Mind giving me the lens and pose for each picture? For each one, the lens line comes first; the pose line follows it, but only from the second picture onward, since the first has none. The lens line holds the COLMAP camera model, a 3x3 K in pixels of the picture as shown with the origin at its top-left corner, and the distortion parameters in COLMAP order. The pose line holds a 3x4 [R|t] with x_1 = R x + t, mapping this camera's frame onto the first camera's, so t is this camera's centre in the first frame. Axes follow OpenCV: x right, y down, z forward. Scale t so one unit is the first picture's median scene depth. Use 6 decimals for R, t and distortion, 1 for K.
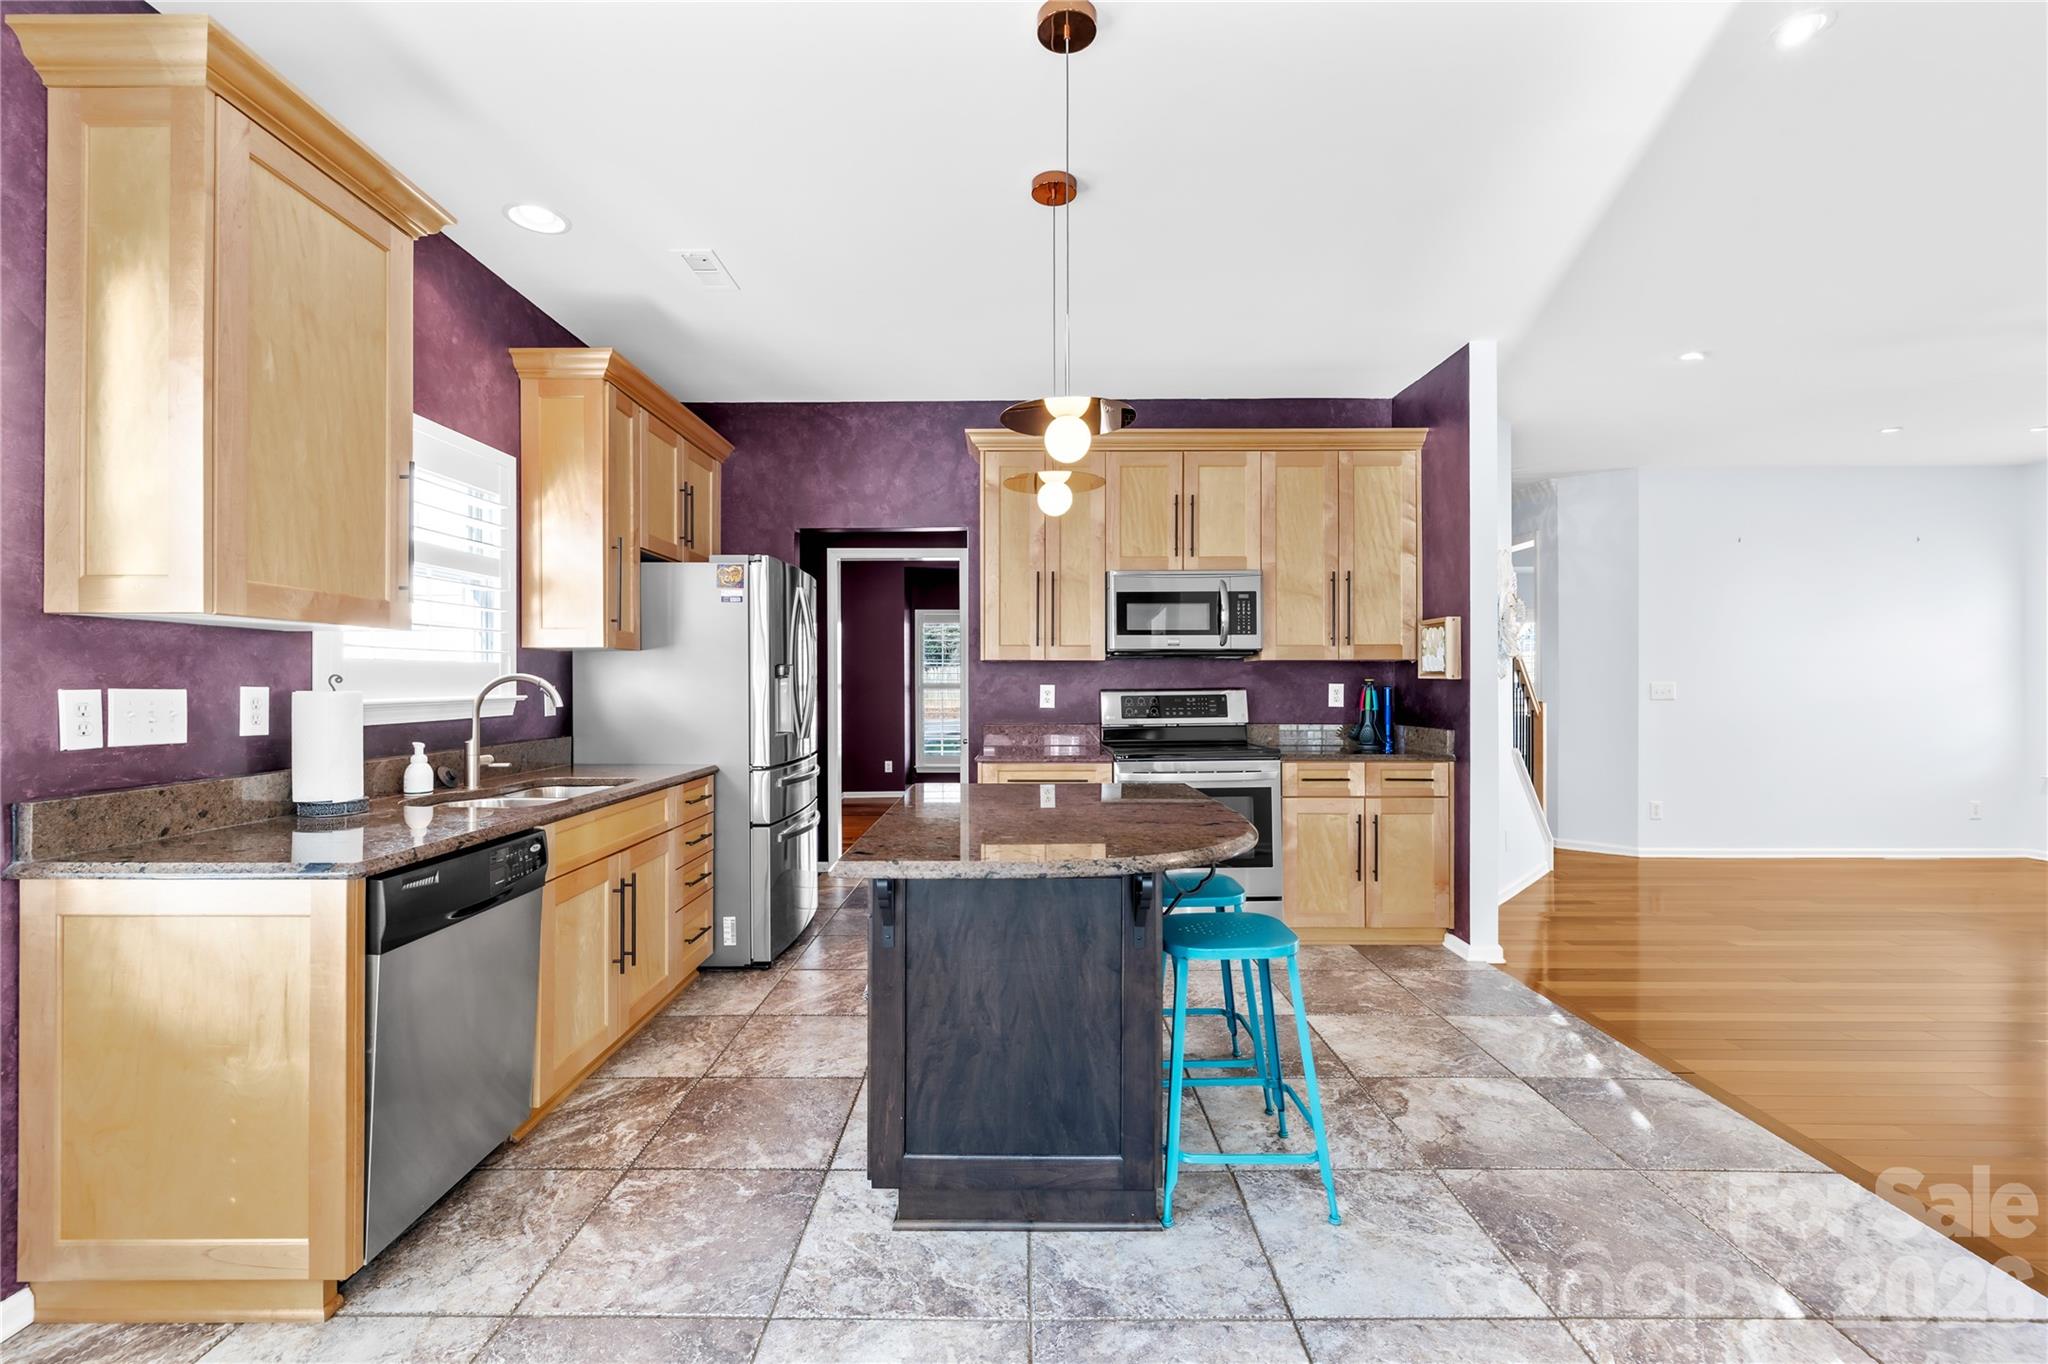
lens RADIAL K [[904.3, 0, 984.6], [0, 904.3, 684.4], [0, 0, 1]] dist [-0.002648, -0.000867]
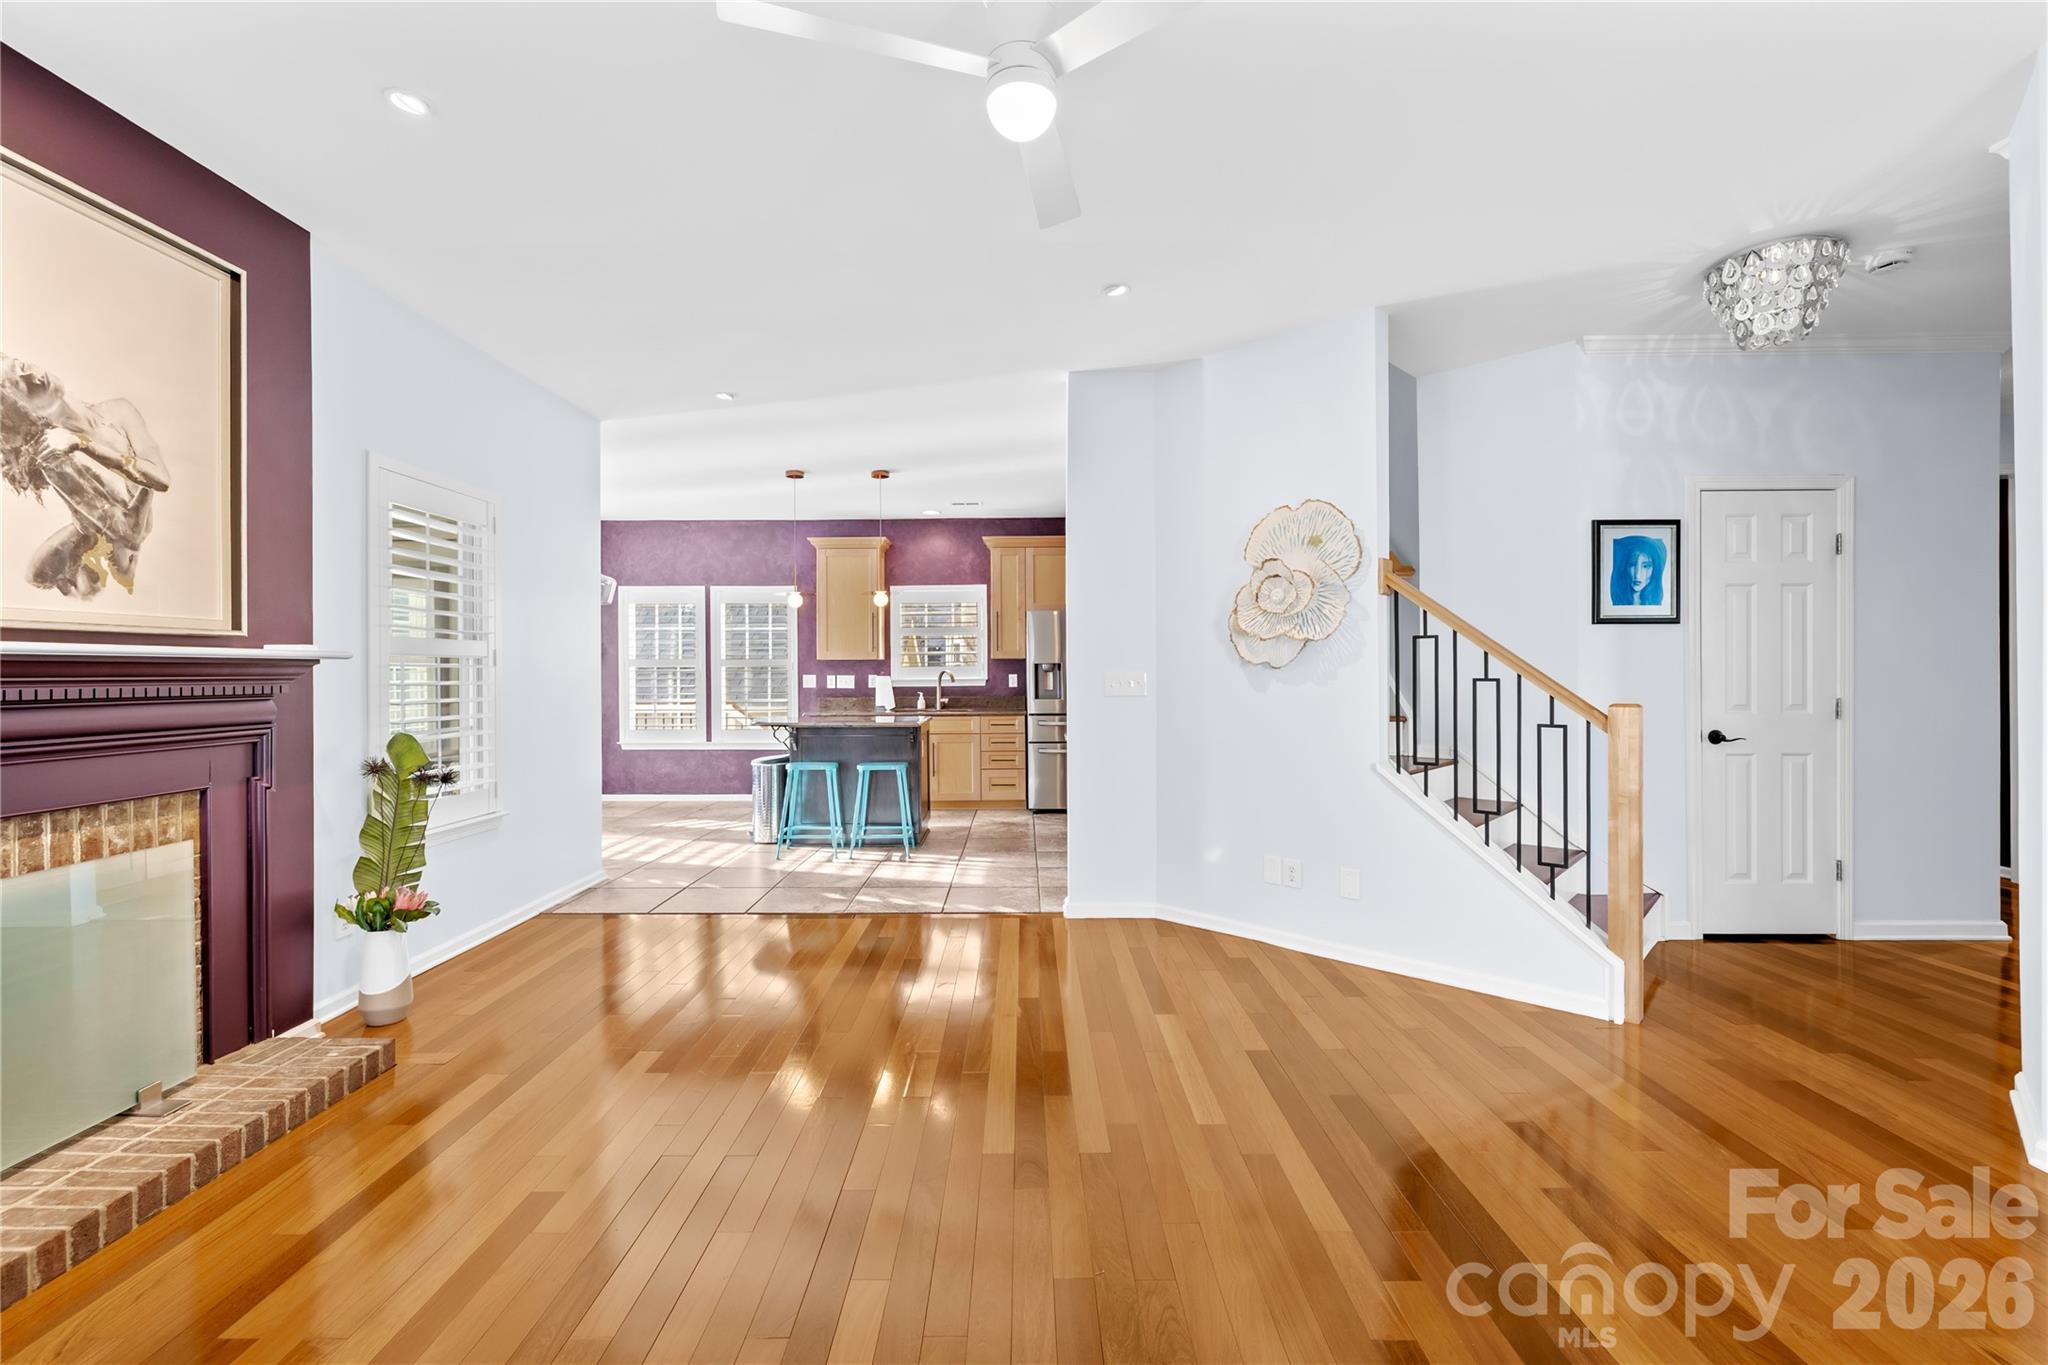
lens RADIAL K [[878.6, 0, 1019.8], [0, 878.6, 681.3], [0, 0, 1]] dist [0.000370, 0.000111]
pose [[0.007841, 0.009844, -0.999921, 1.609861], [0.004071, 0.999943, 0.009876, -0.002768], [0.999961, -0.004148, 0.007800, 0.865473]]
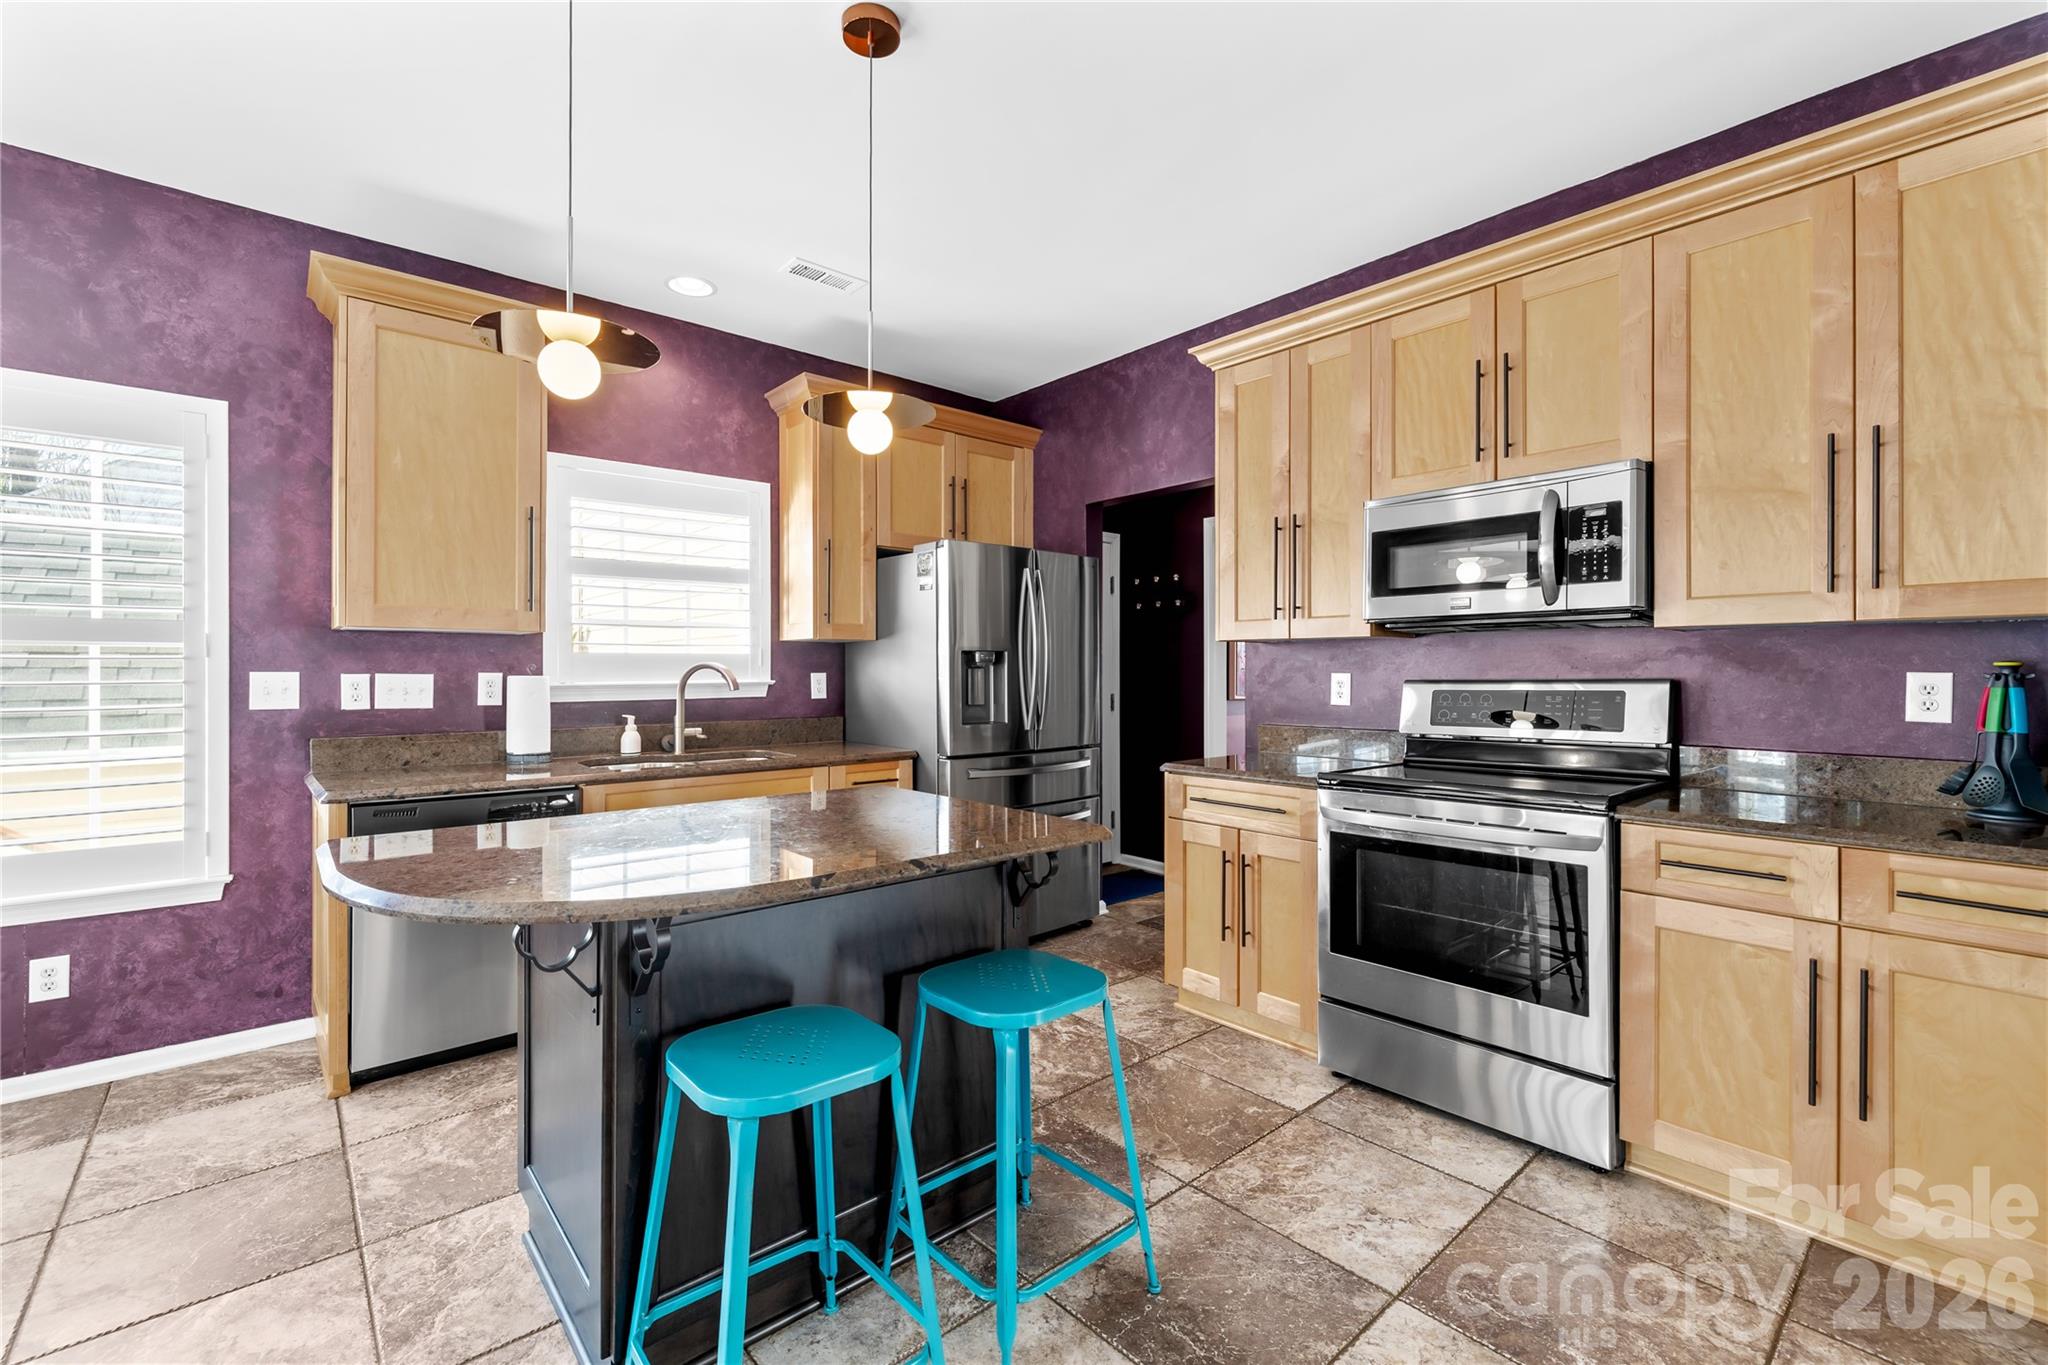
lens RADIAL K [[878.6, 0, 1012.7], [0, 878.6, 670.2], [0, 0, 1]] dist [0.000370, 0.000111]
pose [[0.651090, 0.000199, -0.759000, 0.465808], [-0.001212, 0.999999, -0.000777, -0.000838], [0.758999, 0.001425, 0.651090, 0.385202]]
